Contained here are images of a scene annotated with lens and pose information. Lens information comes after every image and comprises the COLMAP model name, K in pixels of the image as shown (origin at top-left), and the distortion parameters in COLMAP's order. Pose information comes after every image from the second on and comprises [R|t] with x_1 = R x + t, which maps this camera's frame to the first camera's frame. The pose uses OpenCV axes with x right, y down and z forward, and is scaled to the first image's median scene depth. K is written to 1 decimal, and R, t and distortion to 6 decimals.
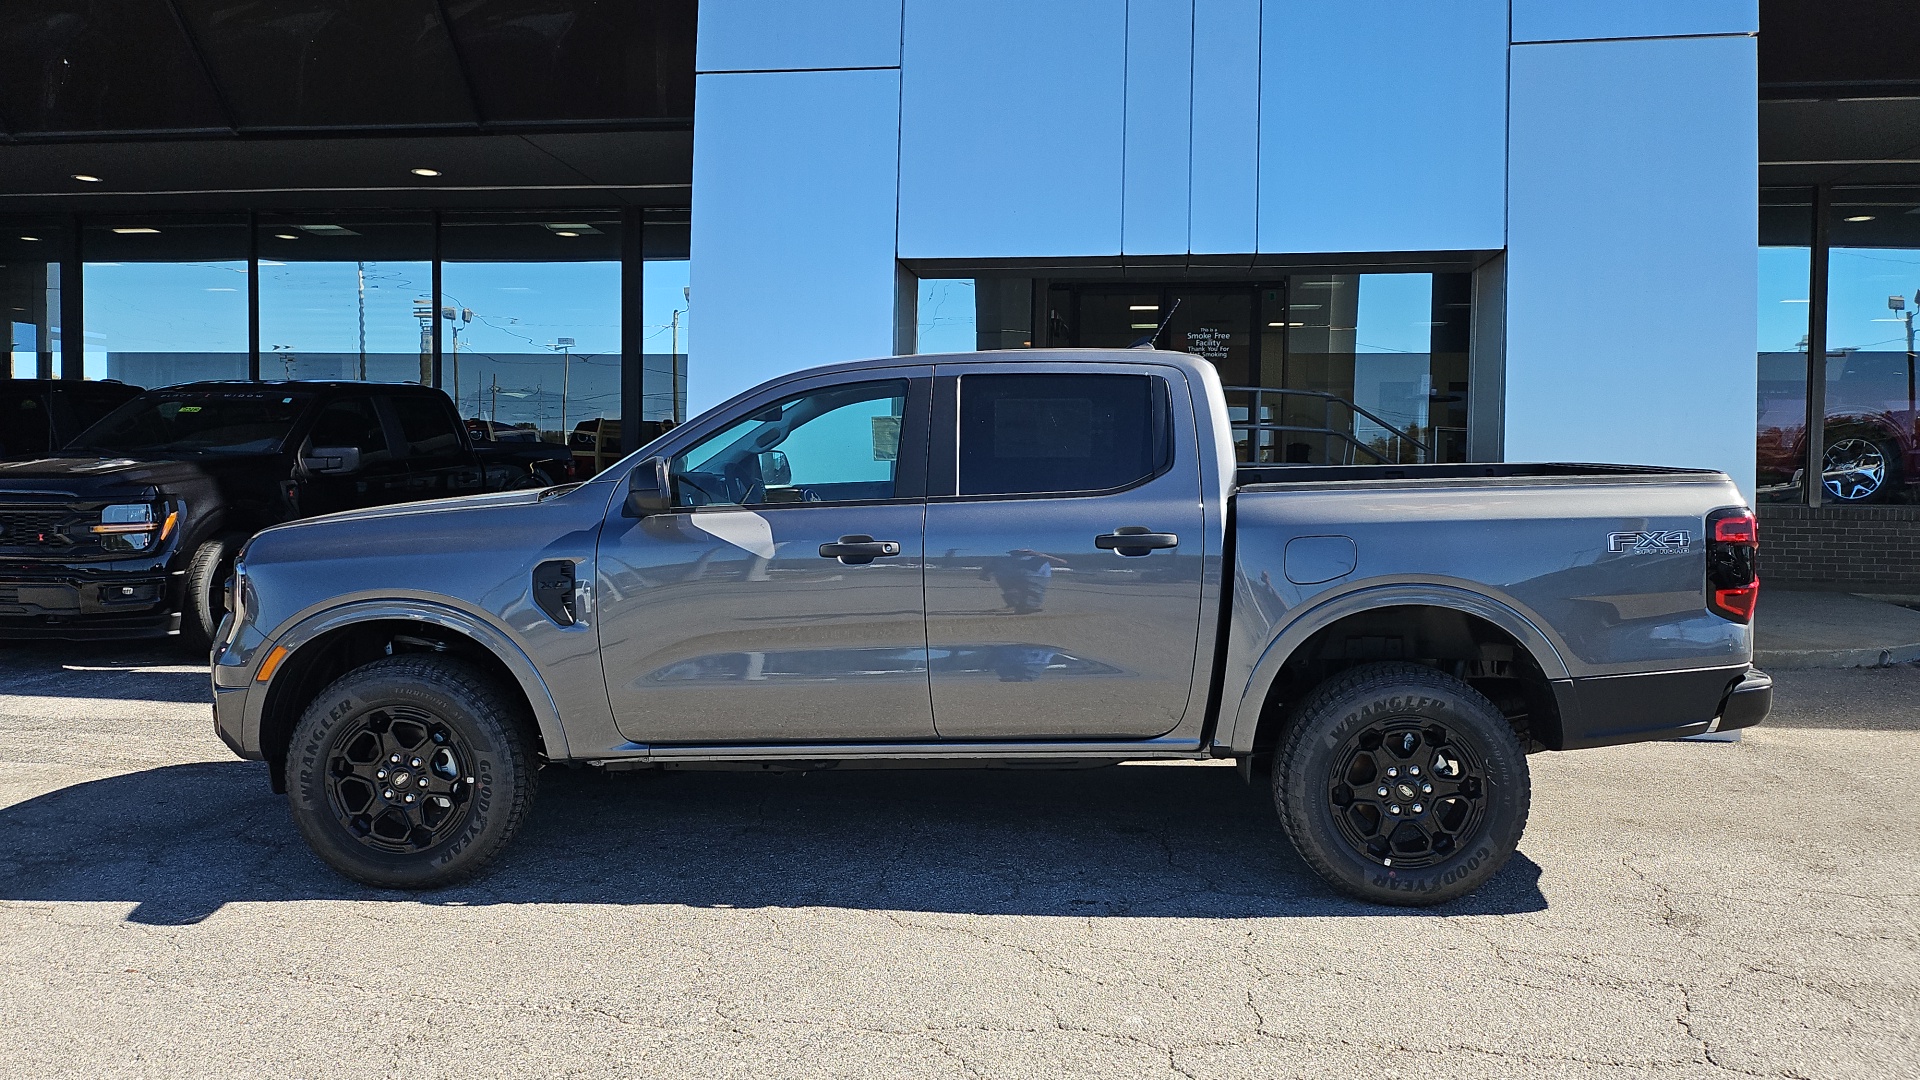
lens RADIAL K [[1357.1, 0, 960.0], [0, 1357.1, 540.0], [0, 0, 1]] dist [0.069861, -0.084246]
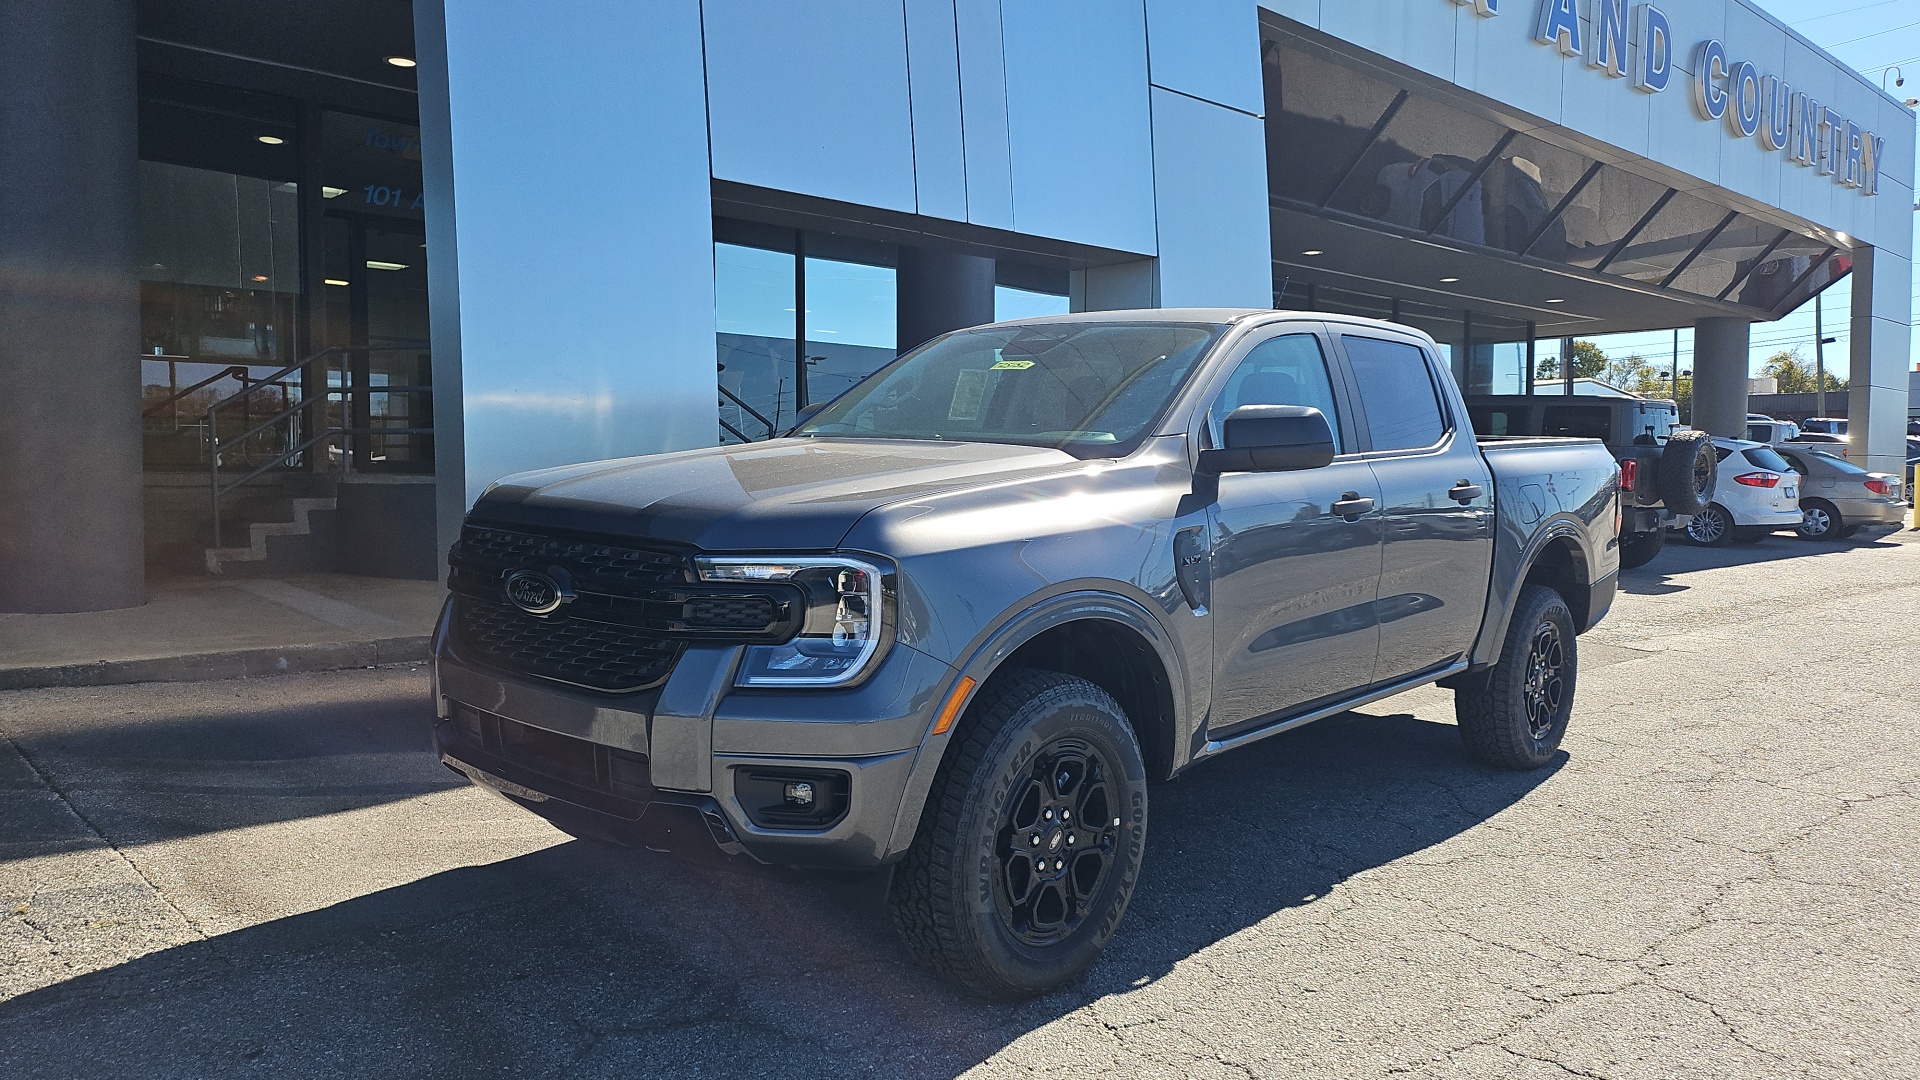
lens RADIAL K [[1357.1, 0, 960.0], [0, 1357.1, 540.0], [0, 0, 1]] dist [0.069861, -0.084246]
pose [[0.621640, -0.038475, 0.782357, -1.030805], [0.079795, 0.996708, -0.014386, 0.019284], [-0.779228, 0.071371, 0.622664, 0.582431]]
